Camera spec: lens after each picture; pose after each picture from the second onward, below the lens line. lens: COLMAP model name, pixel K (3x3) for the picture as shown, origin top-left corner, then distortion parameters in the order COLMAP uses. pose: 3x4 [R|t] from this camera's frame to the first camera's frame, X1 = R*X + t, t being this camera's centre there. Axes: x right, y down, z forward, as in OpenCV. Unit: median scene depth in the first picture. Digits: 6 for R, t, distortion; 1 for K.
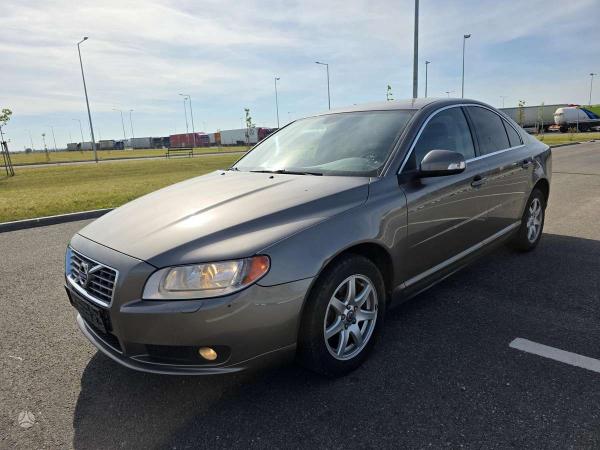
lens RADIAL K [[407.5, 0, 300.0], [0, 407.5, 225.0], [0, 0, 1]] dist [0.009789, 0.001710]
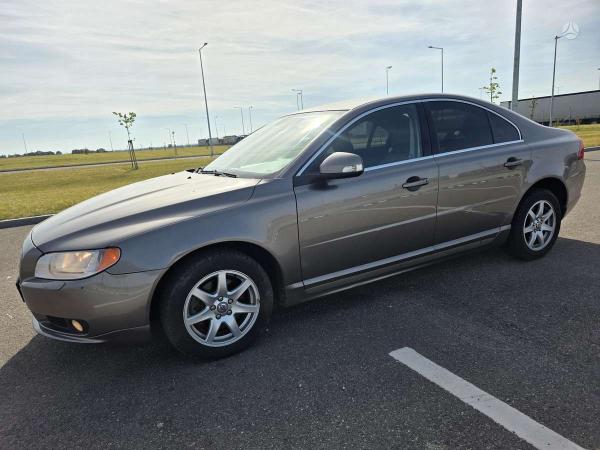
lens RADIAL K [[411.0, 0, 300.0], [0, 411.0, 225.0], [0, 0, 1]] dist [0.020725, -0.000867]
pose [[0.959766, 0.037670, -0.278264, 0.585478], [-0.032799, 0.999217, 0.022142, -0.027103], [0.278881, -0.012124, 0.960249, -0.000473]]
